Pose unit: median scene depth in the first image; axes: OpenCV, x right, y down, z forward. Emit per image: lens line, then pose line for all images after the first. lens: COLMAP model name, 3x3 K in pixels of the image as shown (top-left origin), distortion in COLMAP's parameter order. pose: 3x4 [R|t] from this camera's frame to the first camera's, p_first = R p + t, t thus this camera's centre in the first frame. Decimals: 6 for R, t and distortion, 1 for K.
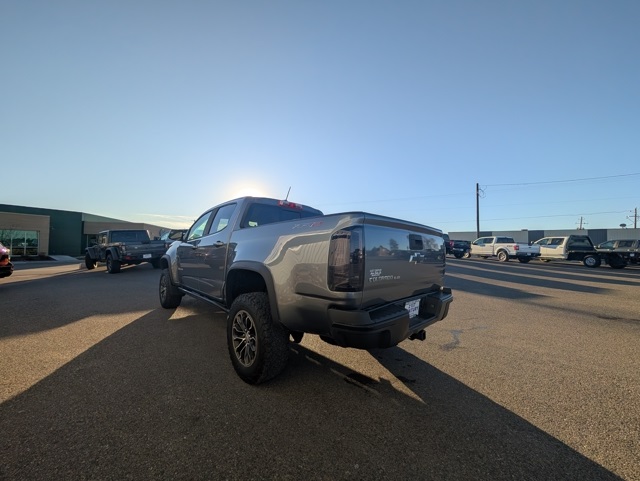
lens RADIAL K [[232.2, 0, 319.6], [0, 232.2, 241.4], [0, 0, 1]] dist [-0.000623, -0.000027]
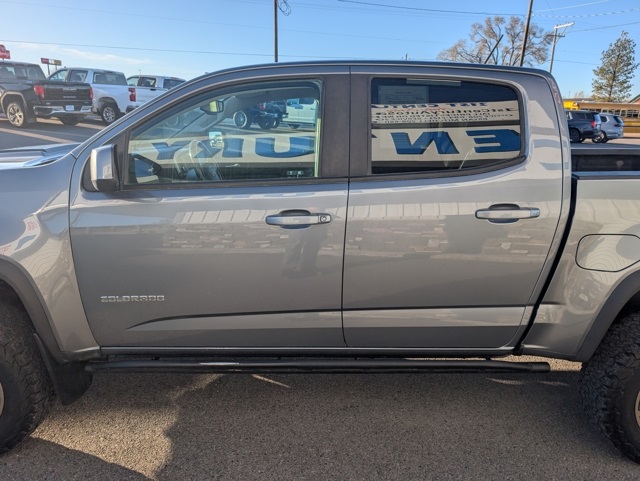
lens RADIAL K [[460.9, 0, 321.9], [0, 460.9, 240.8], [0, 0, 1]] dist [0.021583, -0.021138]
pose [[0.683754, -0.197136, 0.702579, -0.184302], [-0.040556, 0.951062, 0.306327, -0.024787], [-0.728585, -0.237946, 0.642298, 0.122160]]
